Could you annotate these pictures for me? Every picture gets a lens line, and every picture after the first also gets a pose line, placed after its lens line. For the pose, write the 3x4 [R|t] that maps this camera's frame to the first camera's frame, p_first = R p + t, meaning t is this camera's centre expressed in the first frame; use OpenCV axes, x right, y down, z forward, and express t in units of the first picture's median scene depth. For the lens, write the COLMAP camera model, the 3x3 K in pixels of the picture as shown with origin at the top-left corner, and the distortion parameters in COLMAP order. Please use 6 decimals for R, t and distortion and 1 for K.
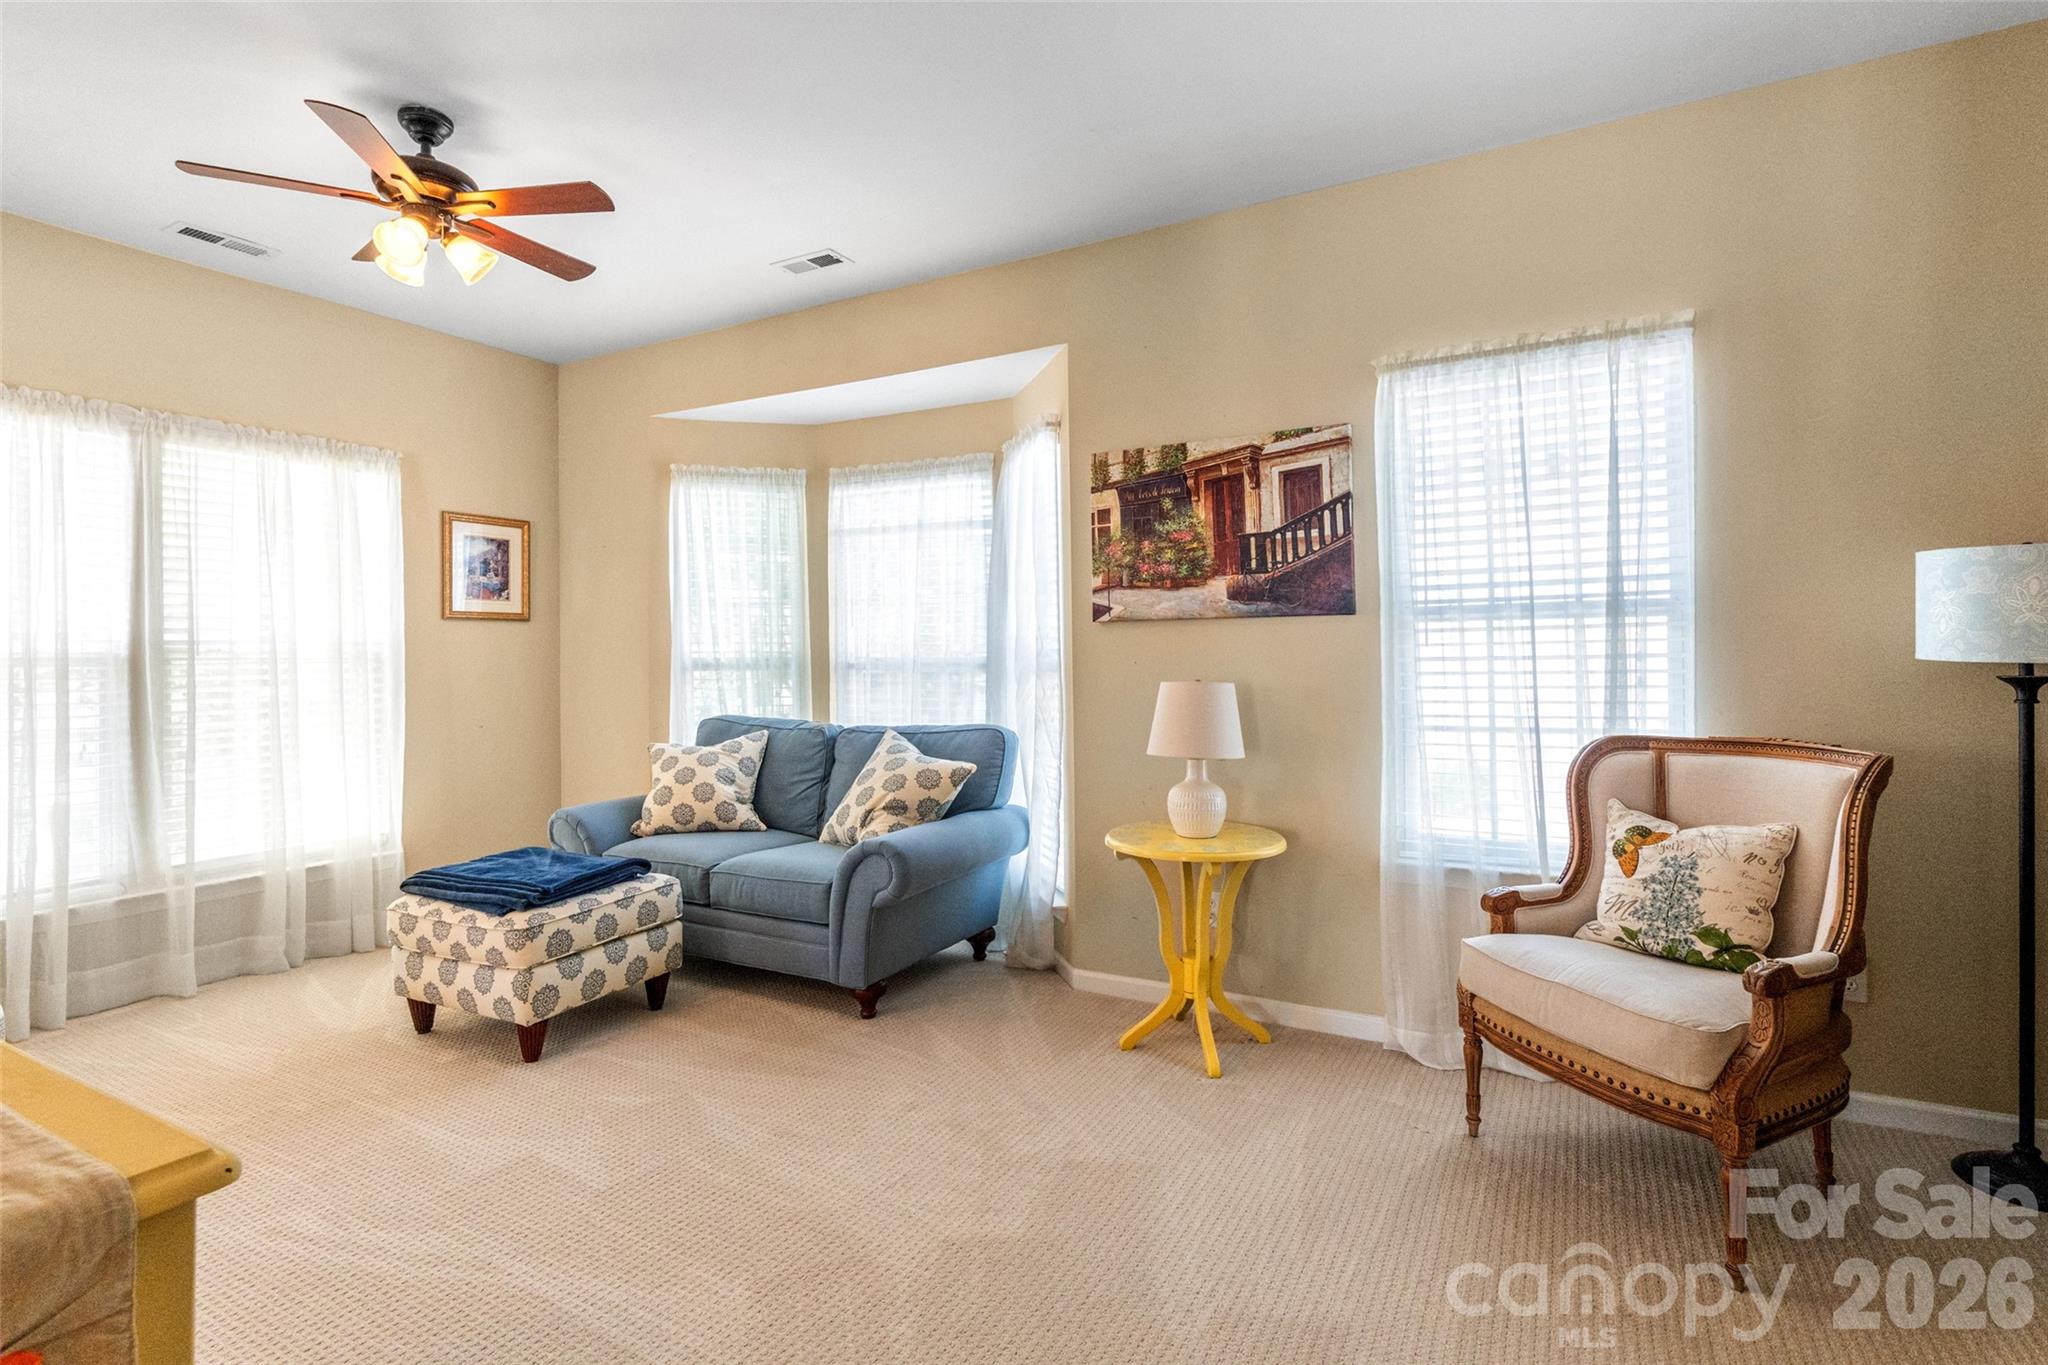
lens RADIAL K [[979.9, 0, 1018.6], [0, 979.9, 651.4], [0, 0, 1]] dist [0.001434, 0.000187]
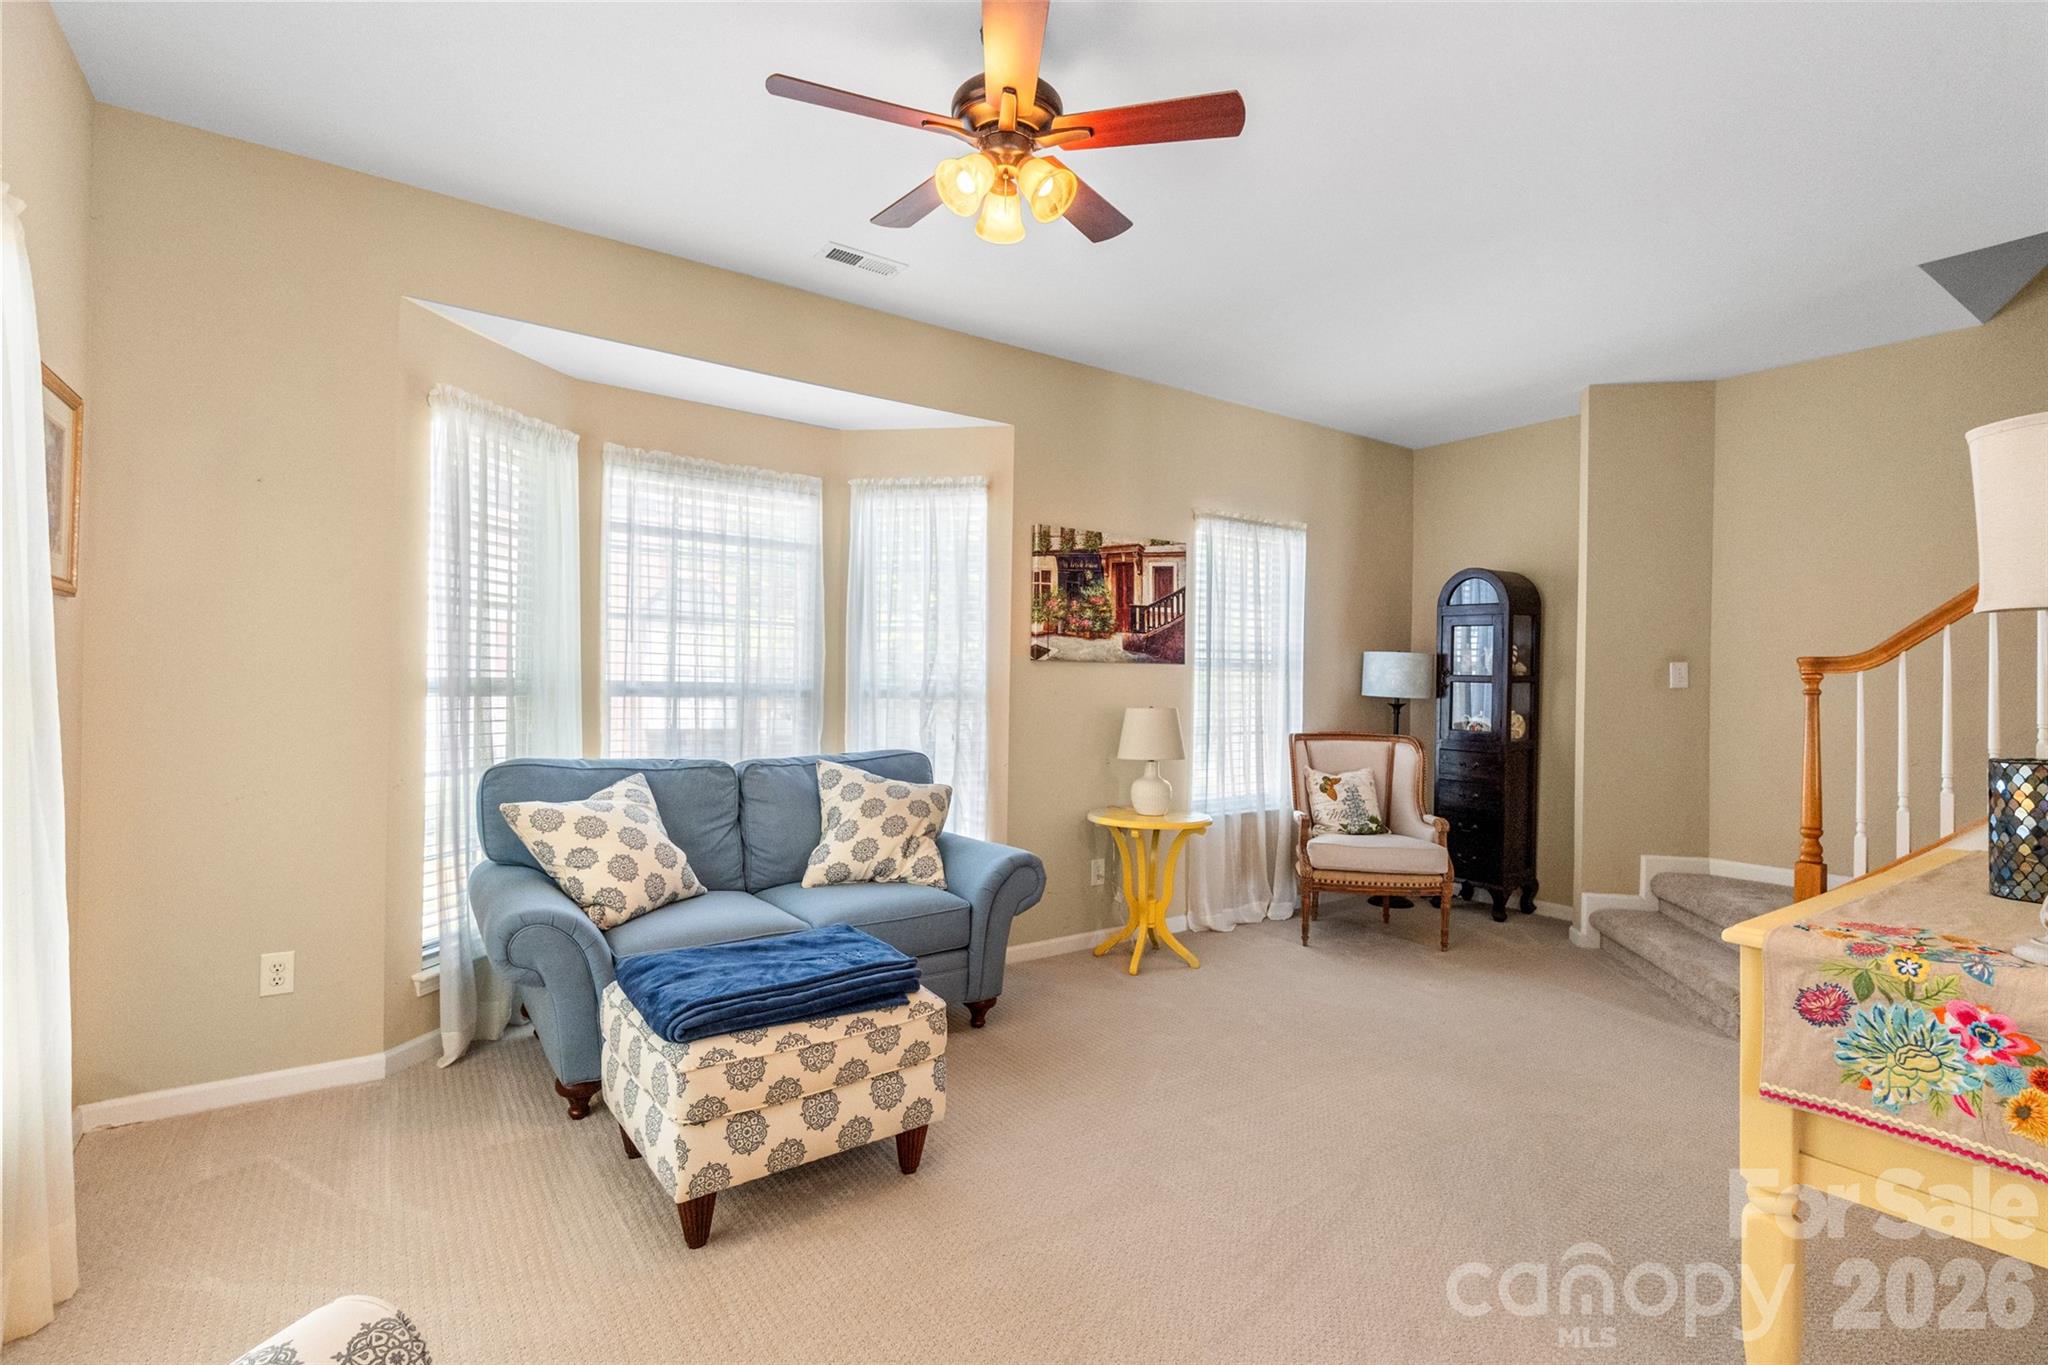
lens RADIAL K [[966.6, 0, 1016.3], [0, 966.6, 685.0], [0, 0, 1]] dist [-0.003462, 0.000021]
pose [[0.436828, 0.012356, 0.899460, -1.084918], [-0.024266, 0.999704, -0.001948, 0.004526], [-0.899217, -0.020975, 0.436999, 0.514256]]
